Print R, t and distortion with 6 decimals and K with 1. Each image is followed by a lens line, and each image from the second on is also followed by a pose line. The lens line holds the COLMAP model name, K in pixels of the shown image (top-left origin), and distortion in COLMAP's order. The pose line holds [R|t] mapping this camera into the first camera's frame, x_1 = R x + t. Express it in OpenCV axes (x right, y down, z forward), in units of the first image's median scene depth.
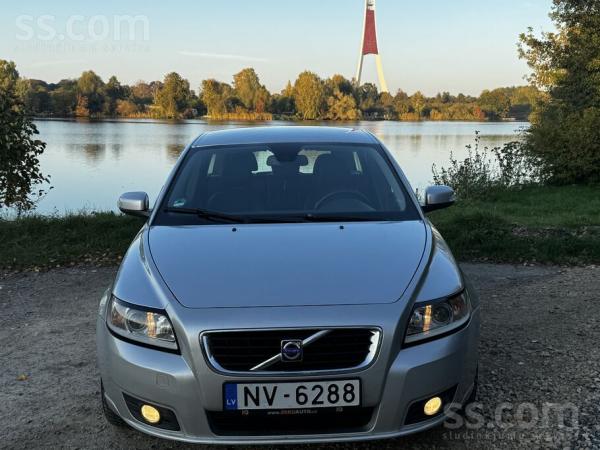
lens RADIAL K [[723.8, 0, 301.9], [0, 723.8, 226.5], [0, 0, 1]] dist [0.082918, 0.000000]
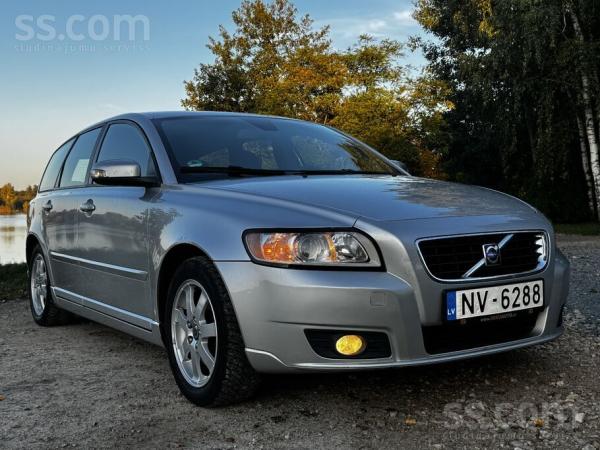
lens RADIAL K [[723.8, 0, 299.5], [0, 723.8, 224.1], [0, 0, 1]] dist [0.082918, 0.000000]
pose [[0.859869, -0.026297, 0.509837, -0.740248], [0.091743, 0.990374, -0.103646, 0.207656], [-0.502203, 0.135896, 0.854005, 0.278343]]
